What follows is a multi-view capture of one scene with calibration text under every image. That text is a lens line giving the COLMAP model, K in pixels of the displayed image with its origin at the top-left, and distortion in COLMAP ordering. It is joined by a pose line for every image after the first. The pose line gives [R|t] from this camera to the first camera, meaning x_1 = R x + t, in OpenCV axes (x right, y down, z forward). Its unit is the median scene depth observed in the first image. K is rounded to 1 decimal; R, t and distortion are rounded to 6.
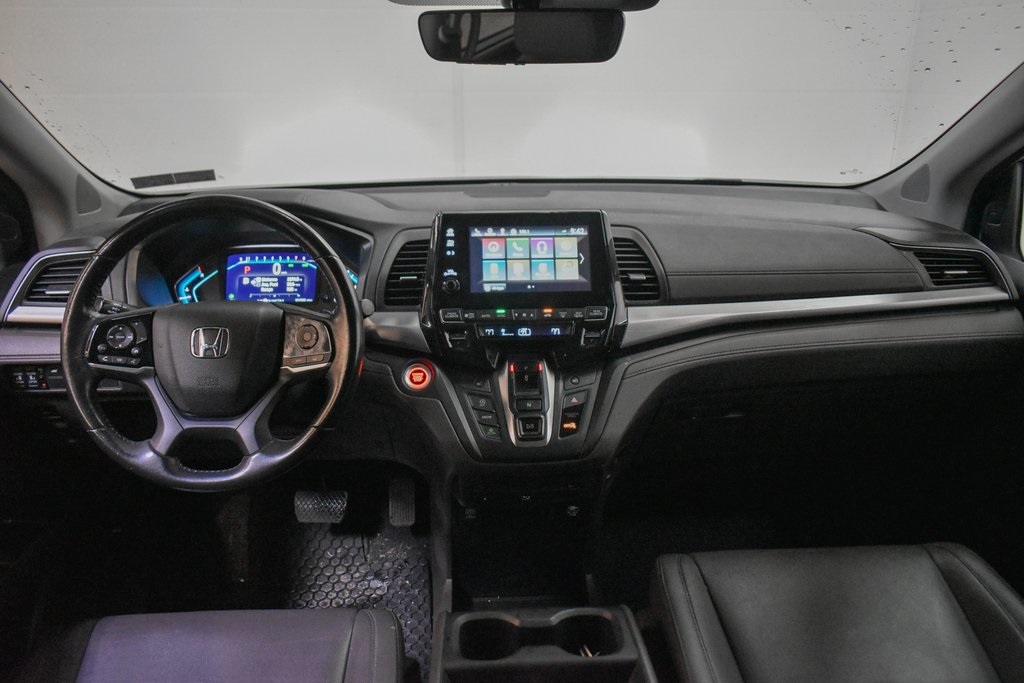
lens RADIAL K [[821.1, 0, 519.3], [0, 821.1, 336.9], [0, 0, 1]] dist [-0.017413, 0.006239]
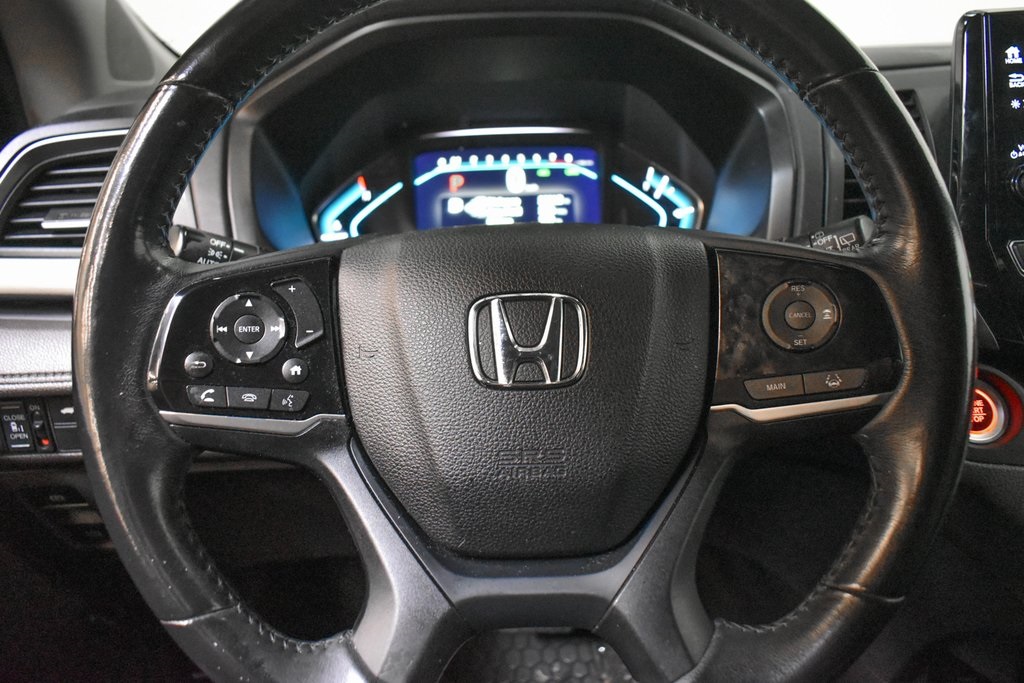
lens RADIAL K [[821.1, 0, 533.5], [0, 821.1, 333.5], [0, 0, 1]] dist [-0.017413, 0.006239]
pose [[0.999543, -0.020948, -0.021806, -0.323254], [0.021462, 0.999491, 0.023624, -0.002910], [0.021300, -0.024081, 0.999483, 0.592886]]
